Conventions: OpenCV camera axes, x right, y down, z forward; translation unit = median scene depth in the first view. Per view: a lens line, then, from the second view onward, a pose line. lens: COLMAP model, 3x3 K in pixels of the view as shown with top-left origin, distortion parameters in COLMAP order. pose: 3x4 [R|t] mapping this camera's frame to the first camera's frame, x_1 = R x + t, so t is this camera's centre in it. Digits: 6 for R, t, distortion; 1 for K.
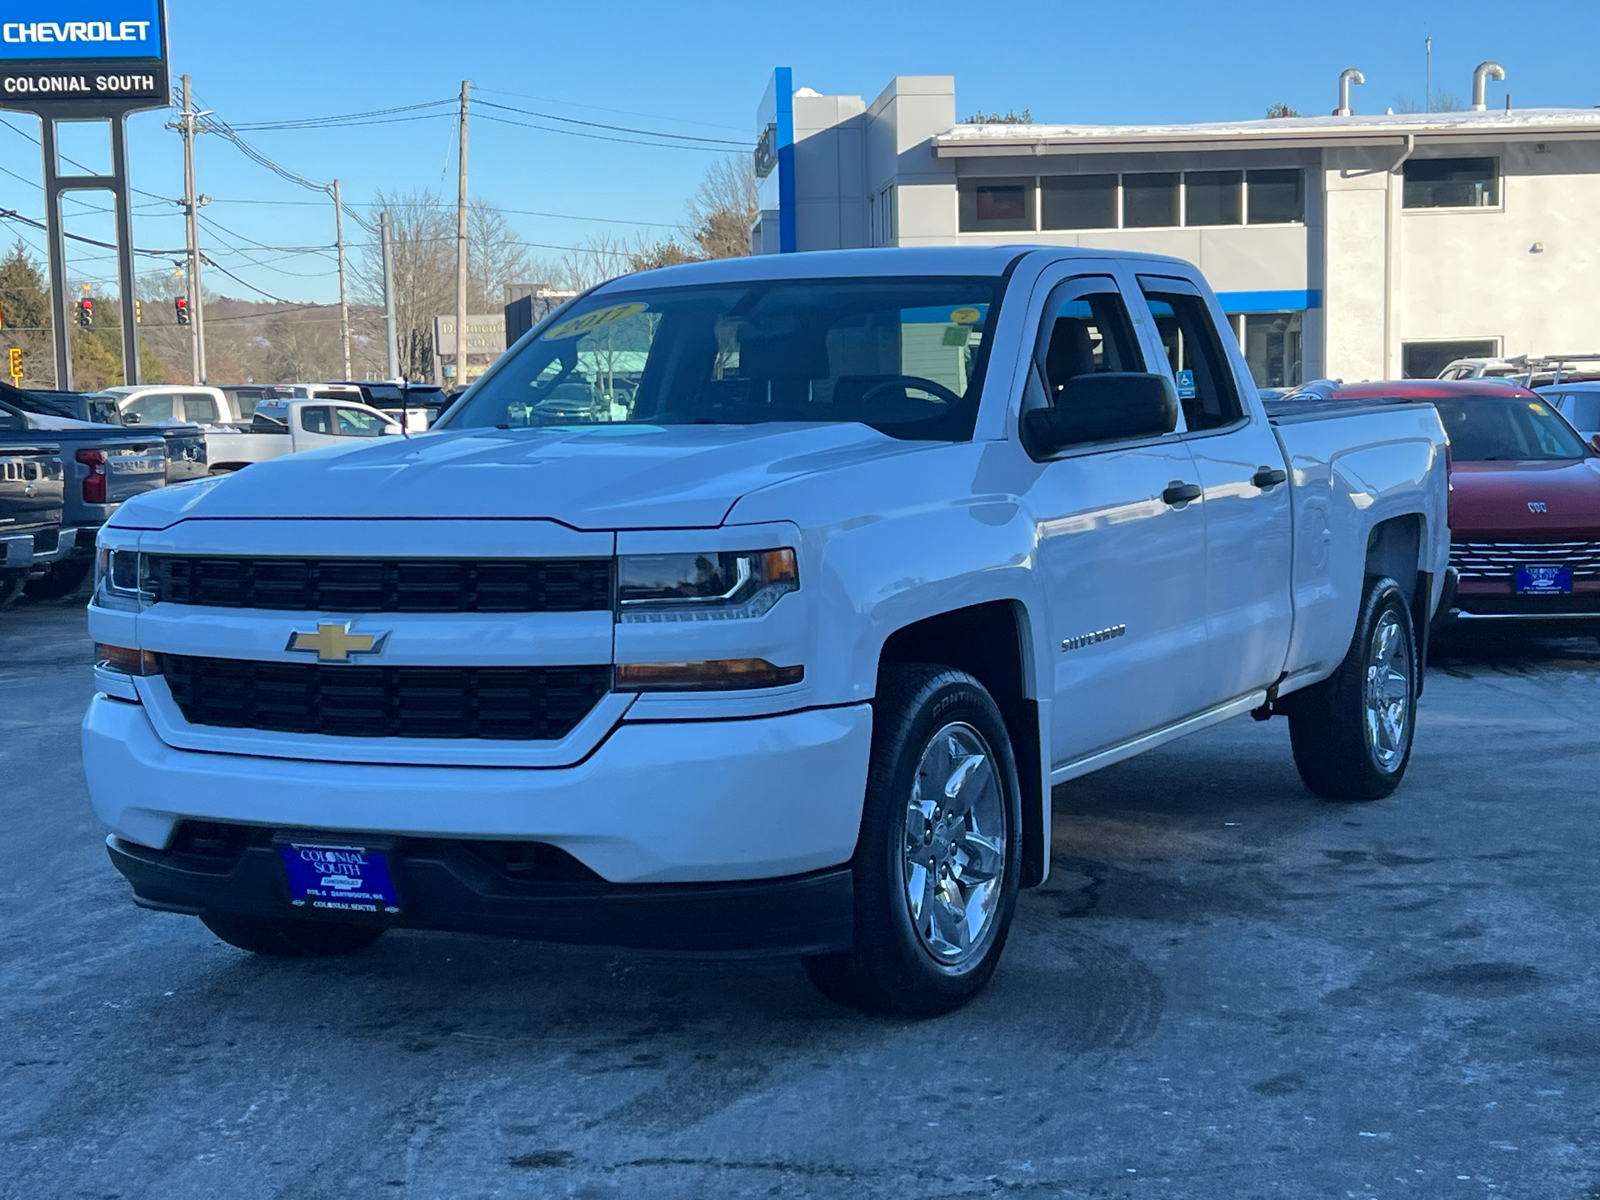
lens RADIAL K [[2525.3, 0, 792.6], [0, 2525.3, 610.5], [0, 0, 1]] dist [0.082110, 0.000000]
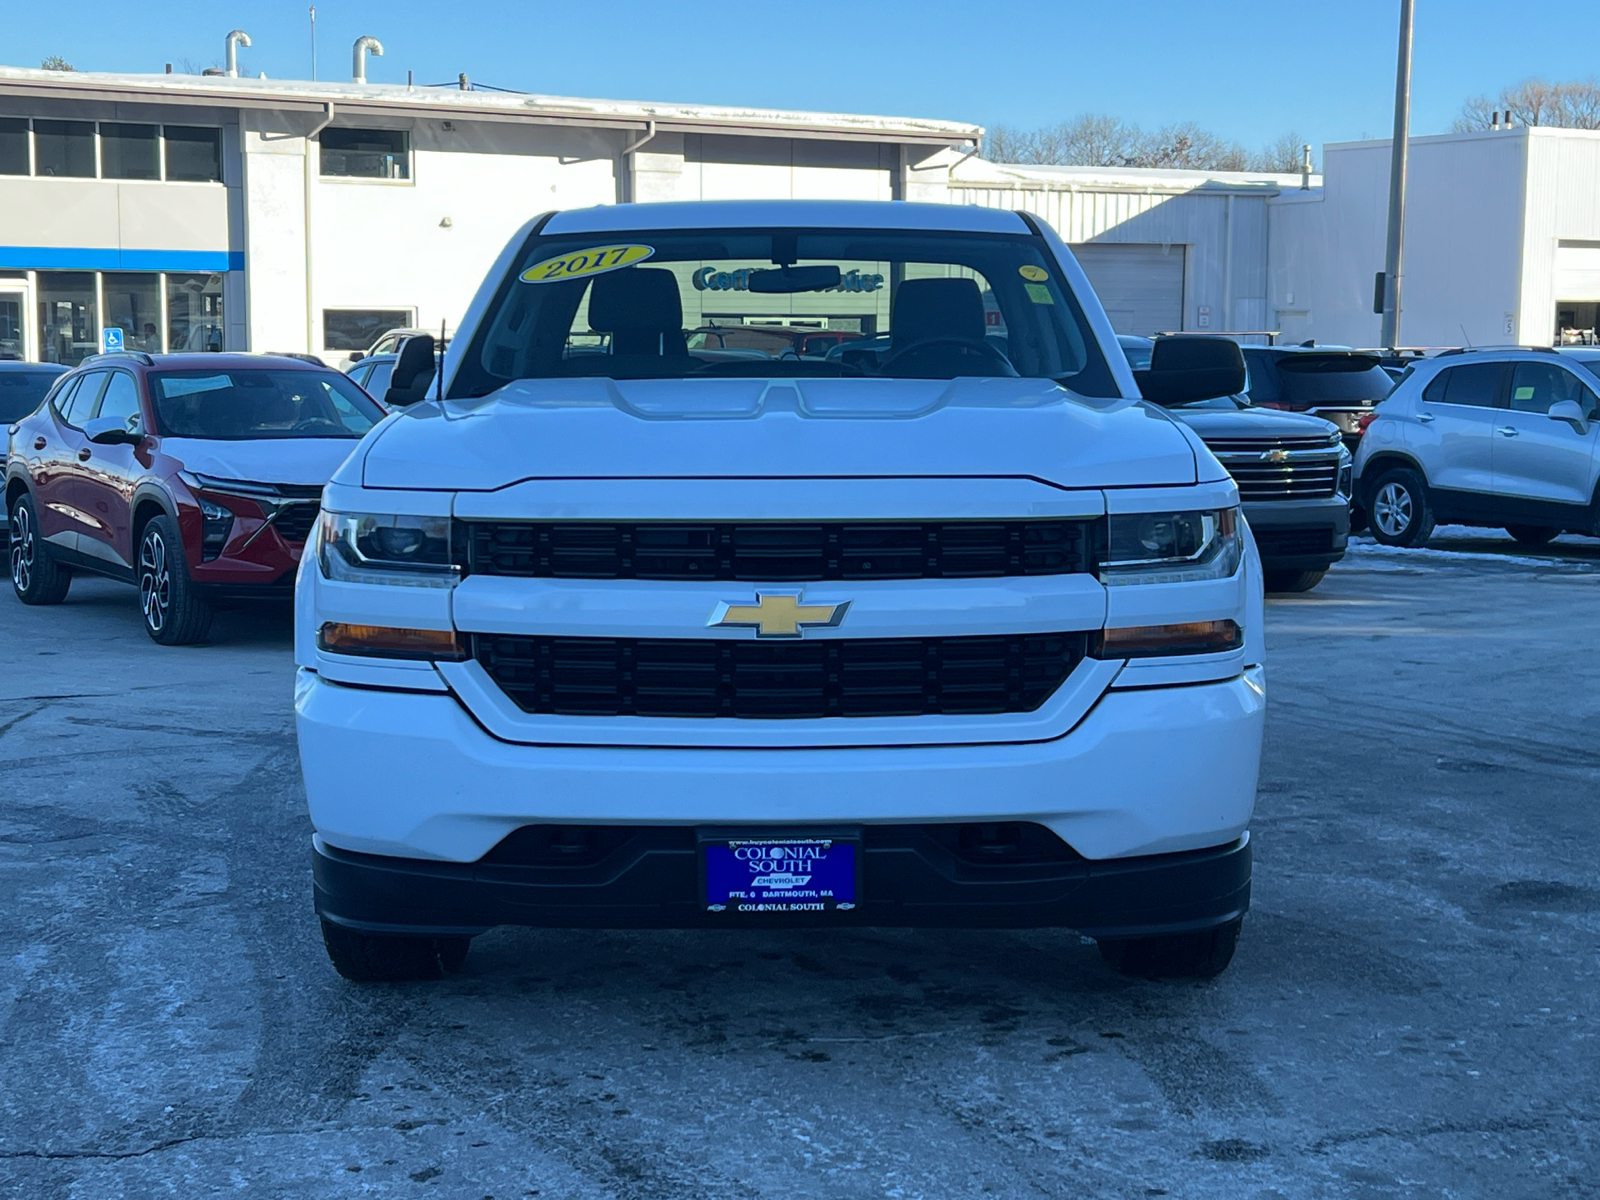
lens RADIAL K [[2525.3, 0, 790.8], [0, 2525.3, 587.9], [0, 0, 1]] dist [0.082110, 0.000000]
pose [[0.879903, -0.019821, 0.474740, -0.566676], [0.017578, 0.999804, 0.009163, -0.004646], [-0.474829, 0.000283, 0.880078, 0.197522]]
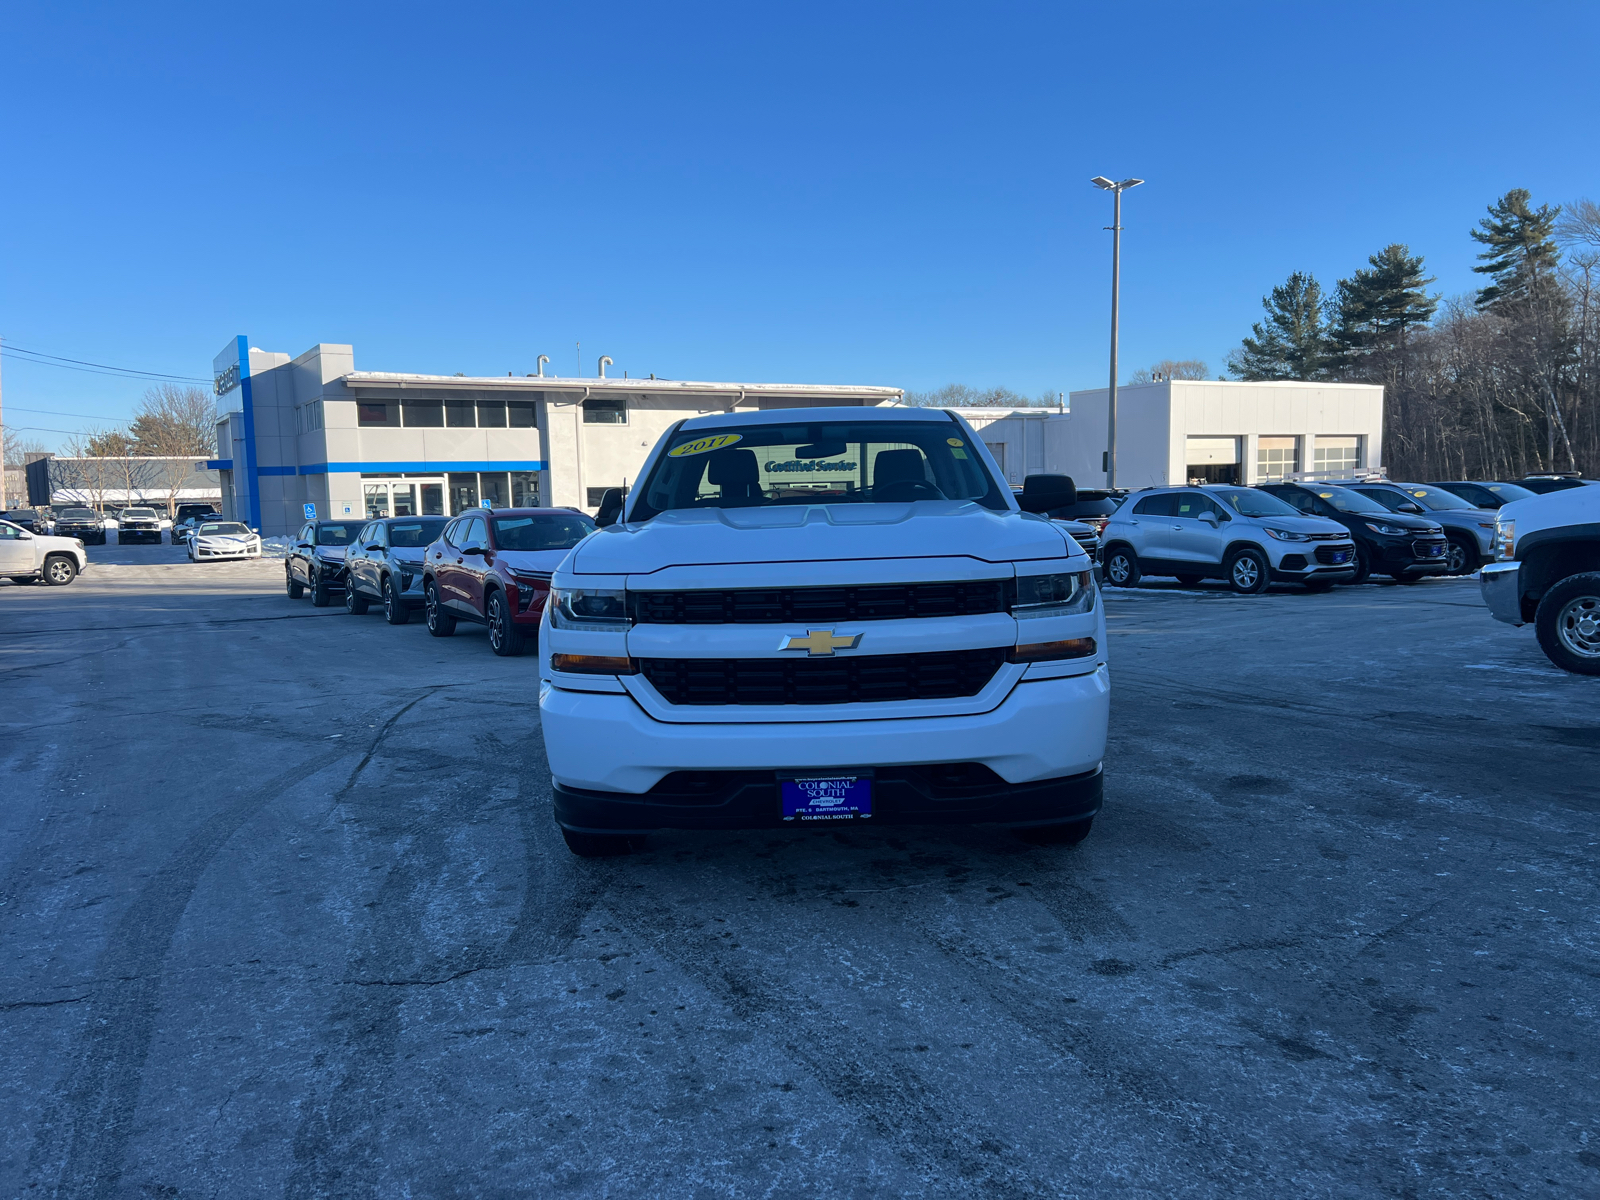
lens RADIAL K [[1201.9, 0, 785.7], [0, 1201.9, 603.8], [0, 0, 1]] dist [0.062564, -0.076120]
pose [[0.890442, -0.040814, 0.453262, -0.490617], [0.046213, 0.998931, -0.000837, -0.009934], [-0.452744, 0.021692, 0.891377, 0.352362]]
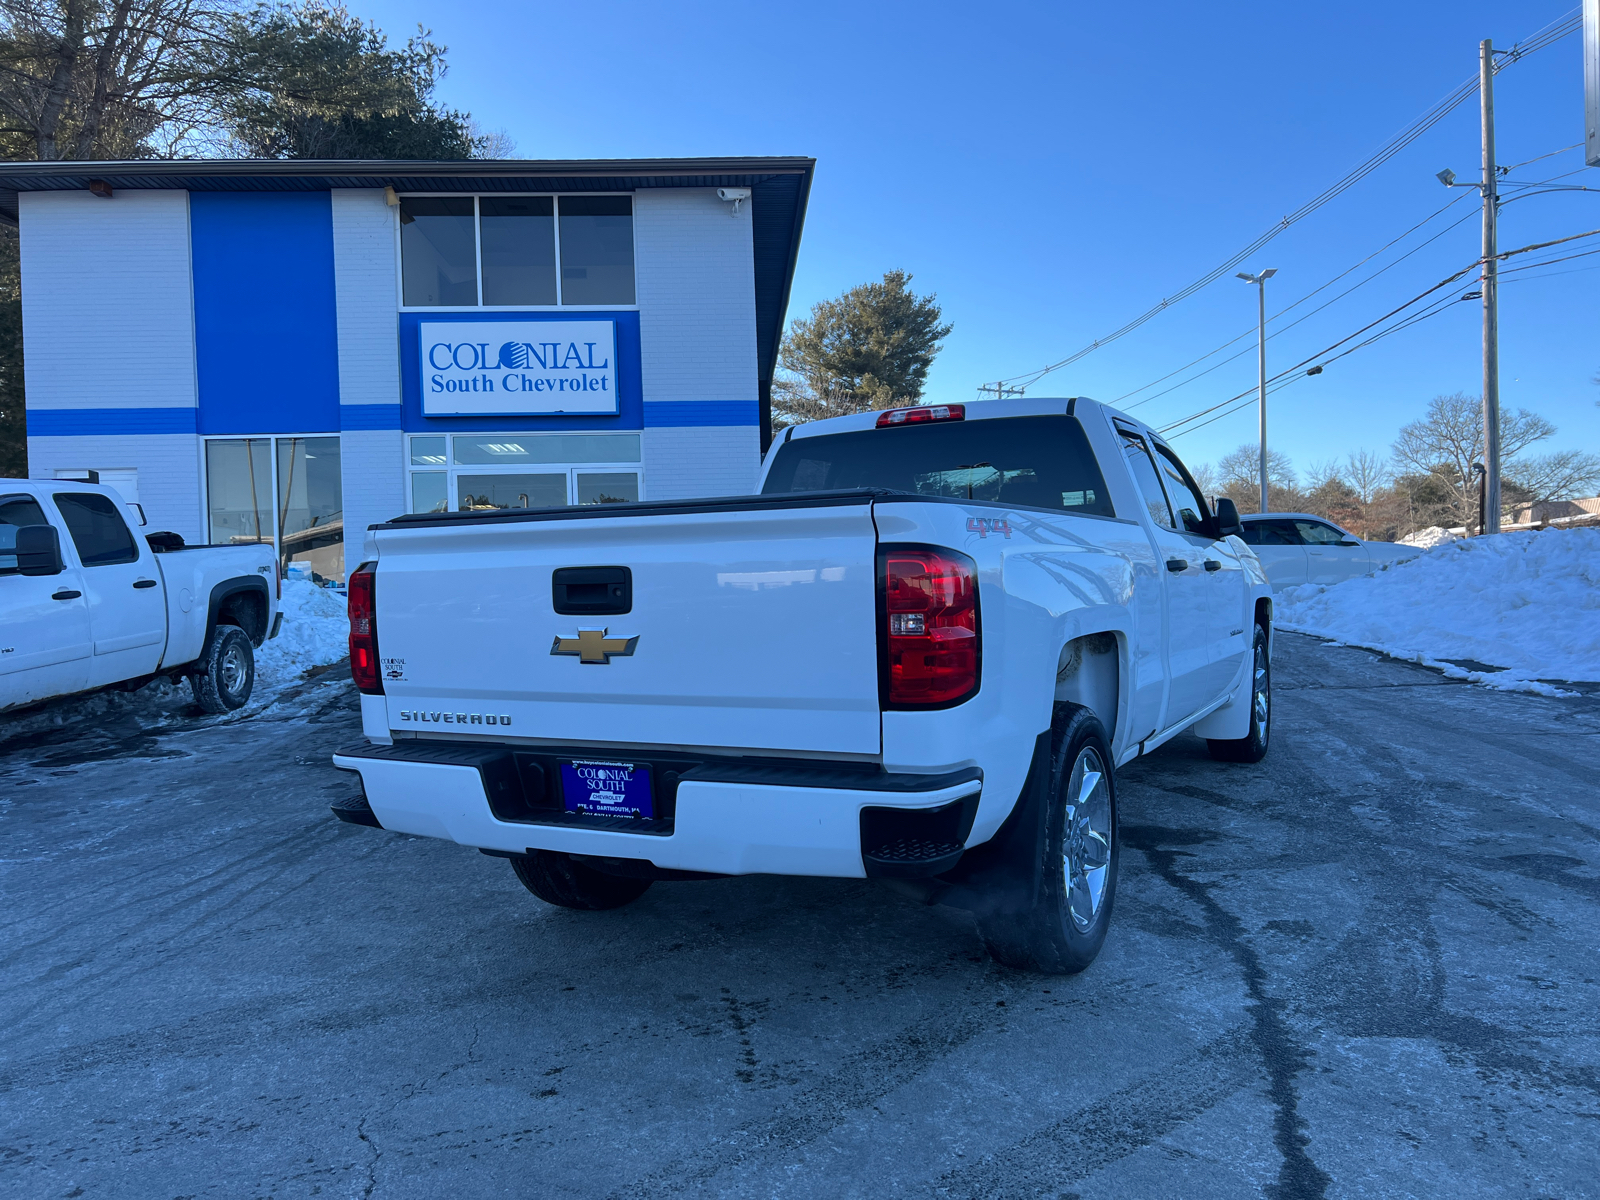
lens RADIAL K [[1201.9, 0, 801.7], [0, 1201.9, 611.3], [0, 0, 1]] dist [0.062564, -0.076120]
pose [[-0.998507, 0.053306, -0.011913, 0.224519], [0.051521, 0.991595, 0.118676, -0.159094], [0.018139, 0.117885, -0.992862, 2.358166]]
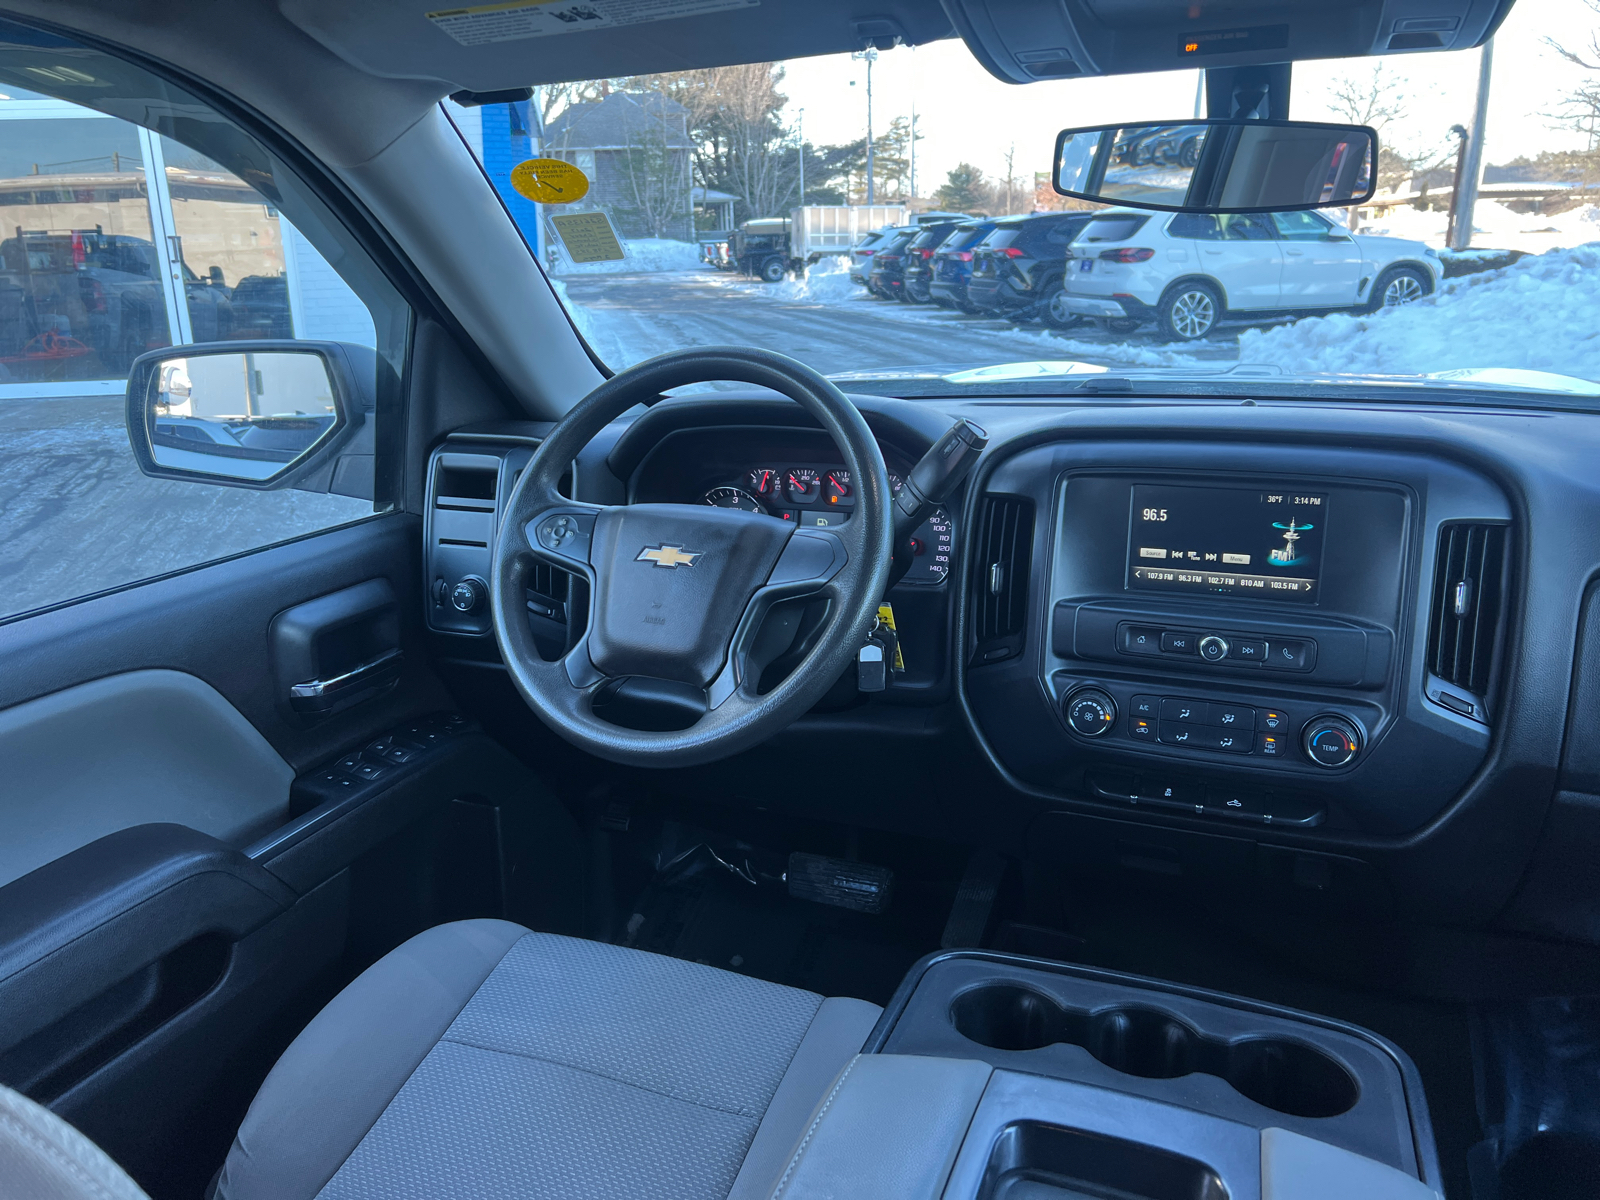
lens RADIAL K [[1201.9, 0, 783.0], [0, 1201.9, 592.5], [0, 0, 1]] dist [0.062564, -0.076120]
pose [[-0.992715, 0.077398, -0.092336, 0.076217], [0.038624, 0.930363, 0.364600, -0.145083], [0.114126, 0.358378, -0.926575, 1.447696]]
